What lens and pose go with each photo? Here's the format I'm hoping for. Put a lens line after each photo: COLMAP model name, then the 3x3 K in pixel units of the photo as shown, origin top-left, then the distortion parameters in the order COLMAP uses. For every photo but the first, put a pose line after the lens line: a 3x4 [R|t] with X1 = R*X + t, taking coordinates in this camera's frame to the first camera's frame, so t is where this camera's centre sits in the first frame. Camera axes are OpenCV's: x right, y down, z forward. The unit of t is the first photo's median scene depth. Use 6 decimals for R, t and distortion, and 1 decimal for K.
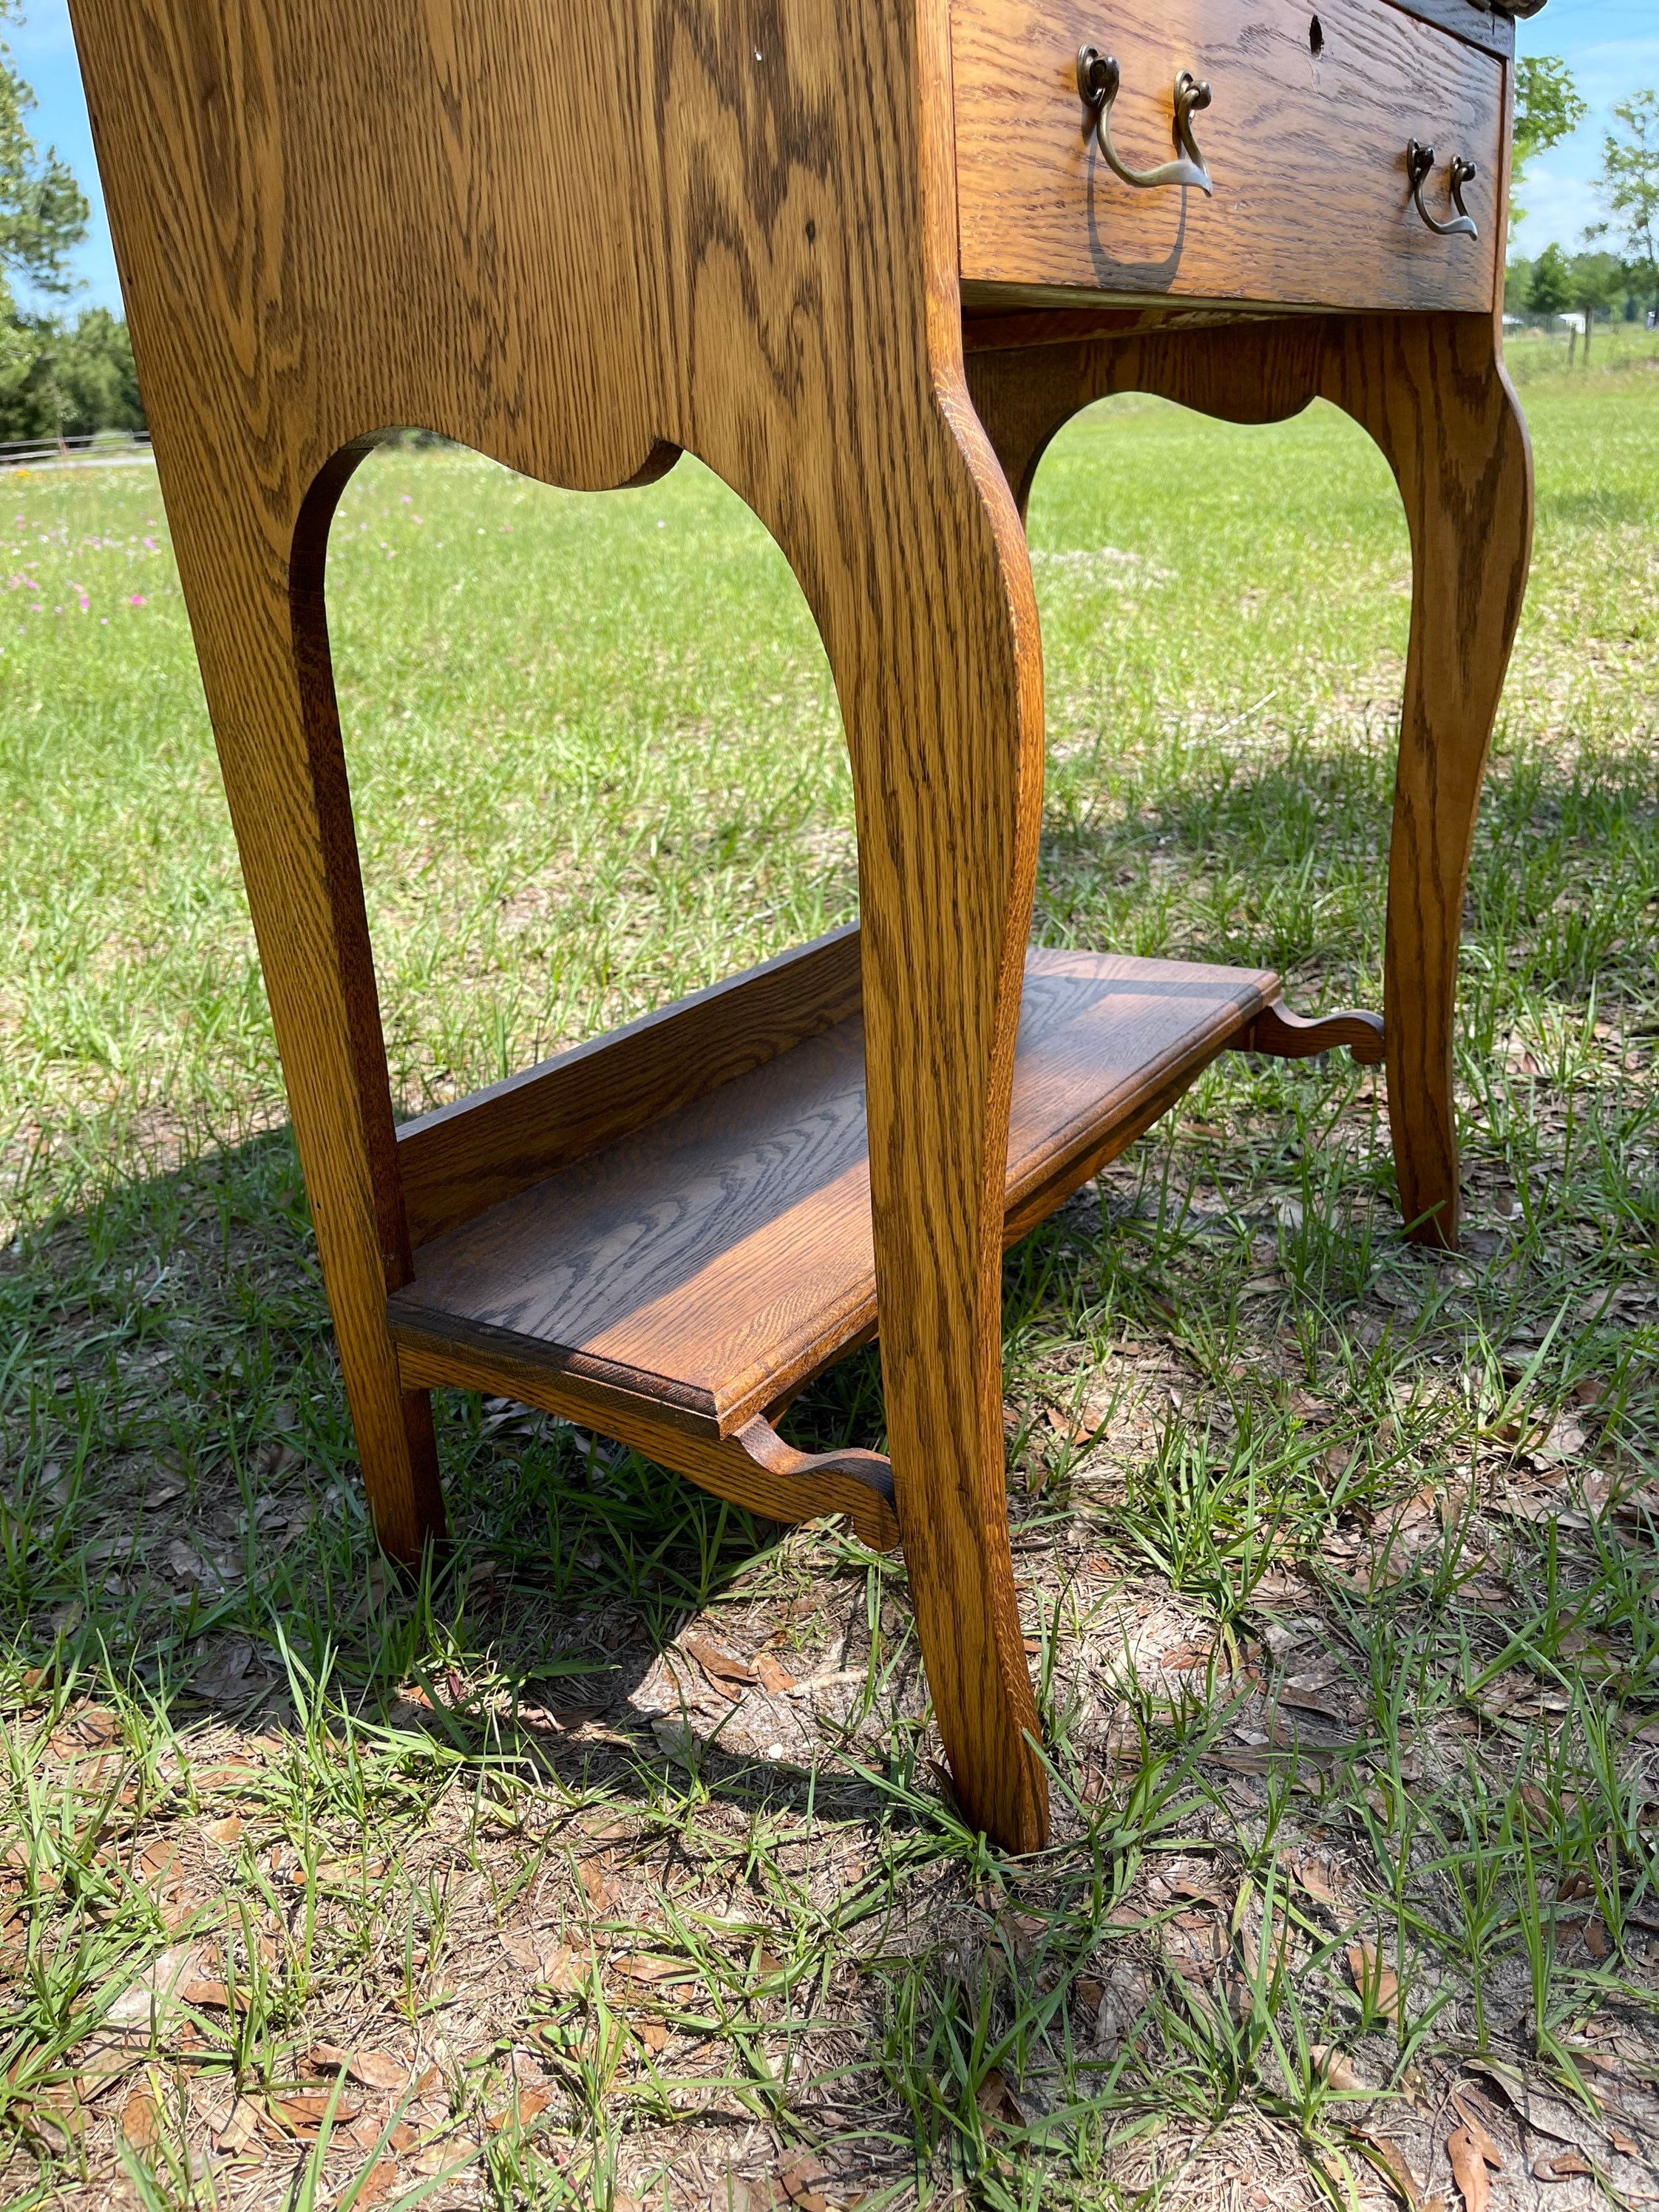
lens RADIAL K [[1685.0, 0, 827.6], [0, 1685.0, 1142.0], [0, 0, 1]] dist [0.130131, -0.193179]
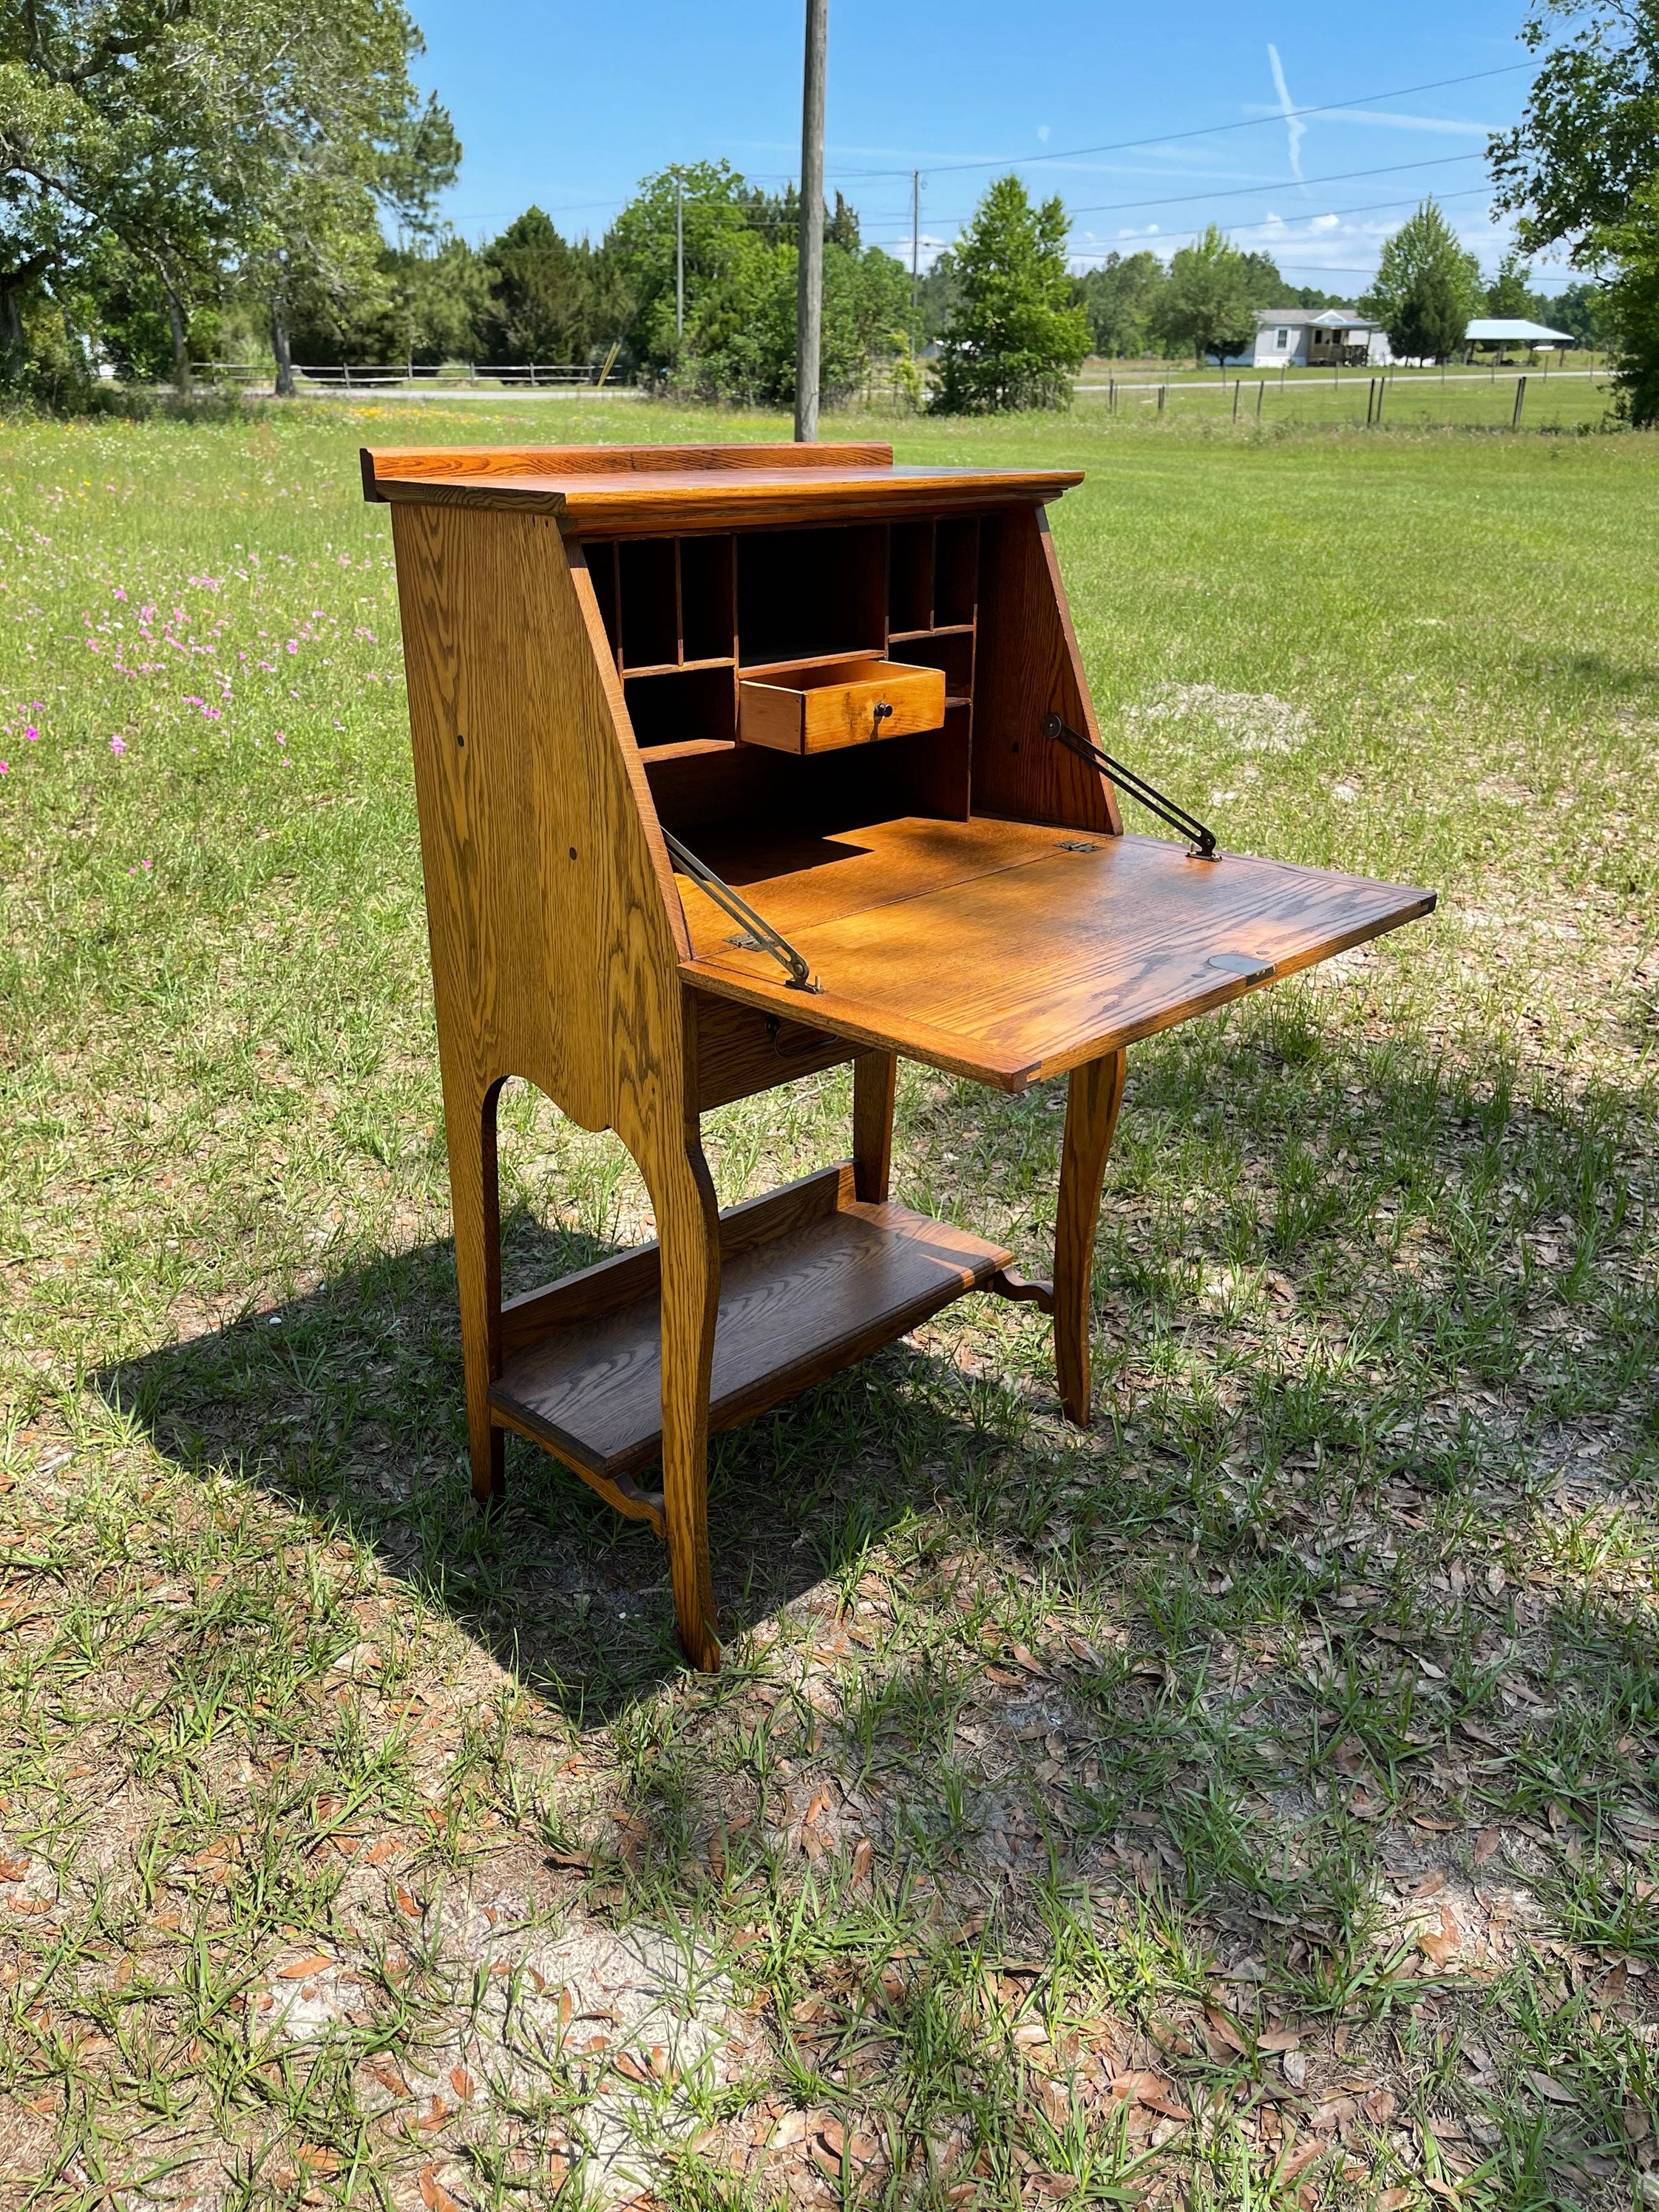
lens RADIAL K [[1704.4, 0, 803.5], [0, 1704.4, 1113.2], [0, 0, 1]] dist [0.085943, -0.132205]
pose [[0.980000, 0.140937, -0.140488, 0.404316], [-0.138787, 0.990006, 0.025032, -0.369343], [0.142612, -0.005034, 0.989766, -1.140631]]
